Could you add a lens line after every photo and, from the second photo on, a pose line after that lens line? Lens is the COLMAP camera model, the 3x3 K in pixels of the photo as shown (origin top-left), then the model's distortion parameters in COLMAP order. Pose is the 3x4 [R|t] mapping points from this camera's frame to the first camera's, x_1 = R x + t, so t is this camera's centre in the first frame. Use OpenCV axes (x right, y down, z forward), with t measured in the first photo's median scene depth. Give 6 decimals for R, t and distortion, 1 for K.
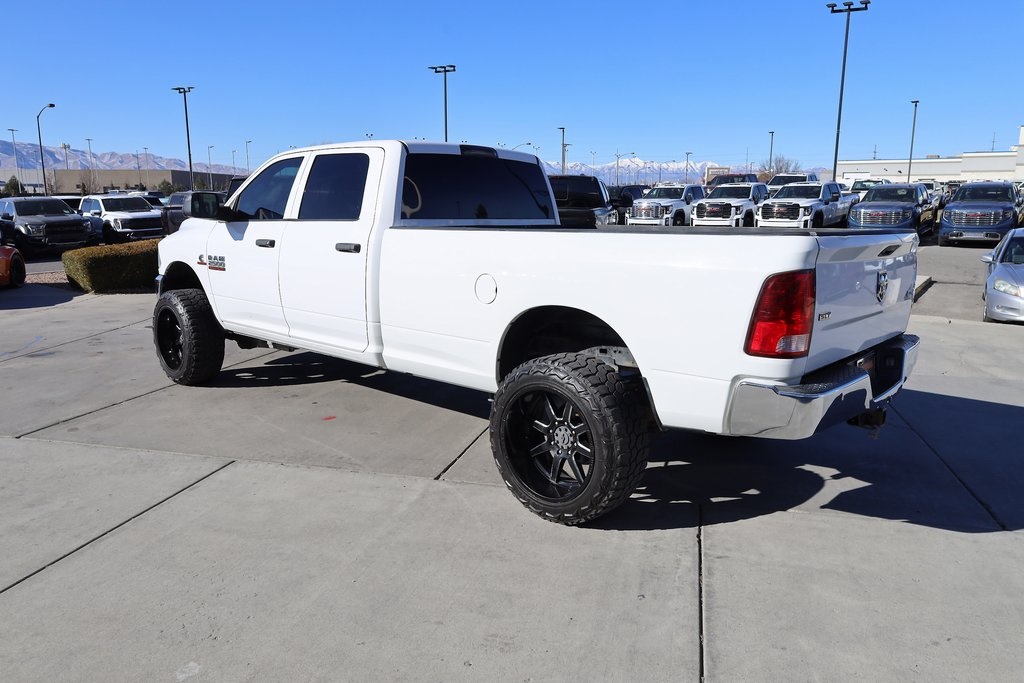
lens RADIAL K [[705.8, 0, 512.0], [0, 705.8, 341.5], [0, 0, 1]] dist [-0.004749, -0.000580]
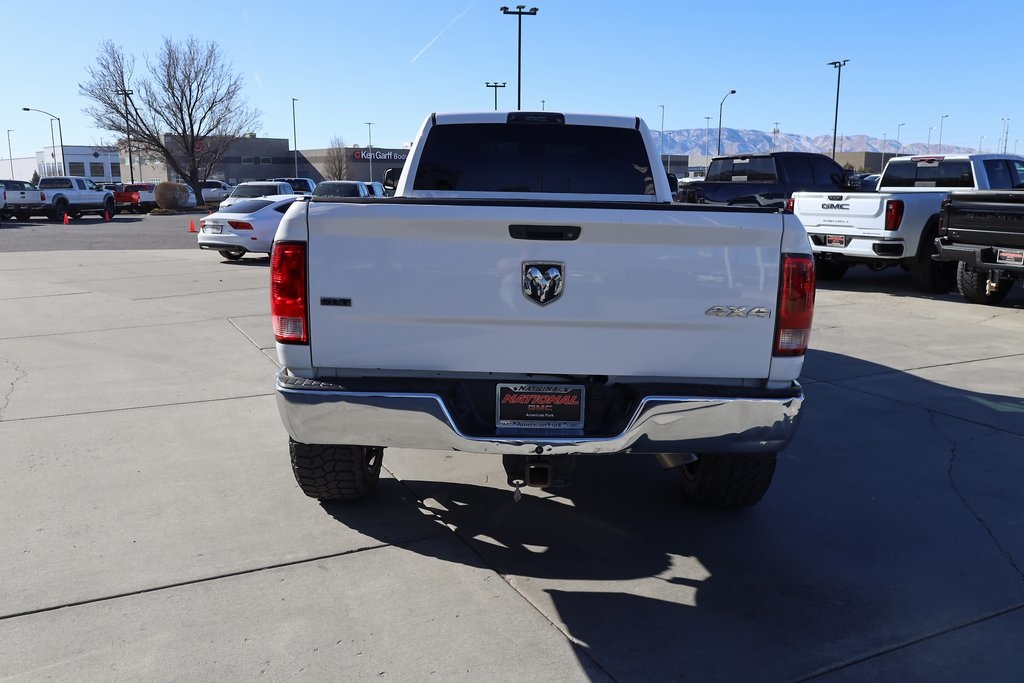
lens RADIAL K [[793.3, 0, 531.0], [0, 793.3, 342.6], [0, 0, 1]] dist [-0.017983, -0.004629]
pose [[0.671663, 0.145565, -0.726416, 0.772777], [-0.146305, 0.987260, 0.062557, -0.048948], [0.726267, 0.064262, 0.684402, 0.331284]]
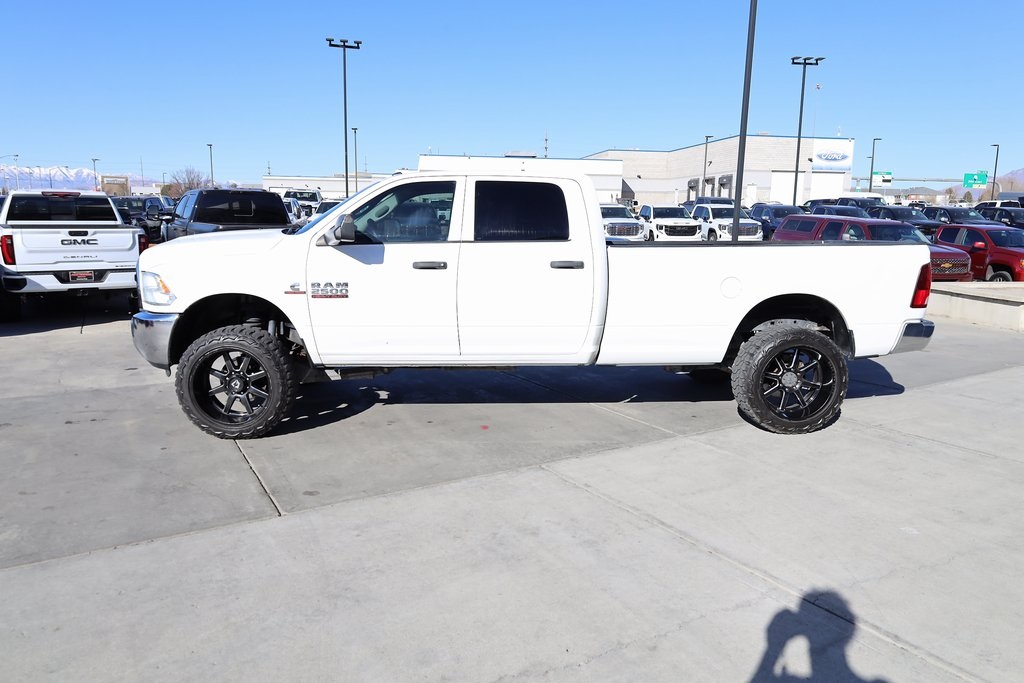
lens RADIAL K [[705.8, 0, 512.0], [0, 705.8, 341.5], [0, 0, 1]] dist [-0.004749, -0.000580]
pose [[0.715652, -0.114219, 0.689055, -0.998429], [0.126234, 0.991444, 0.033237, -0.052363], [-0.686955, 0.063196, 0.723947, 0.210045]]
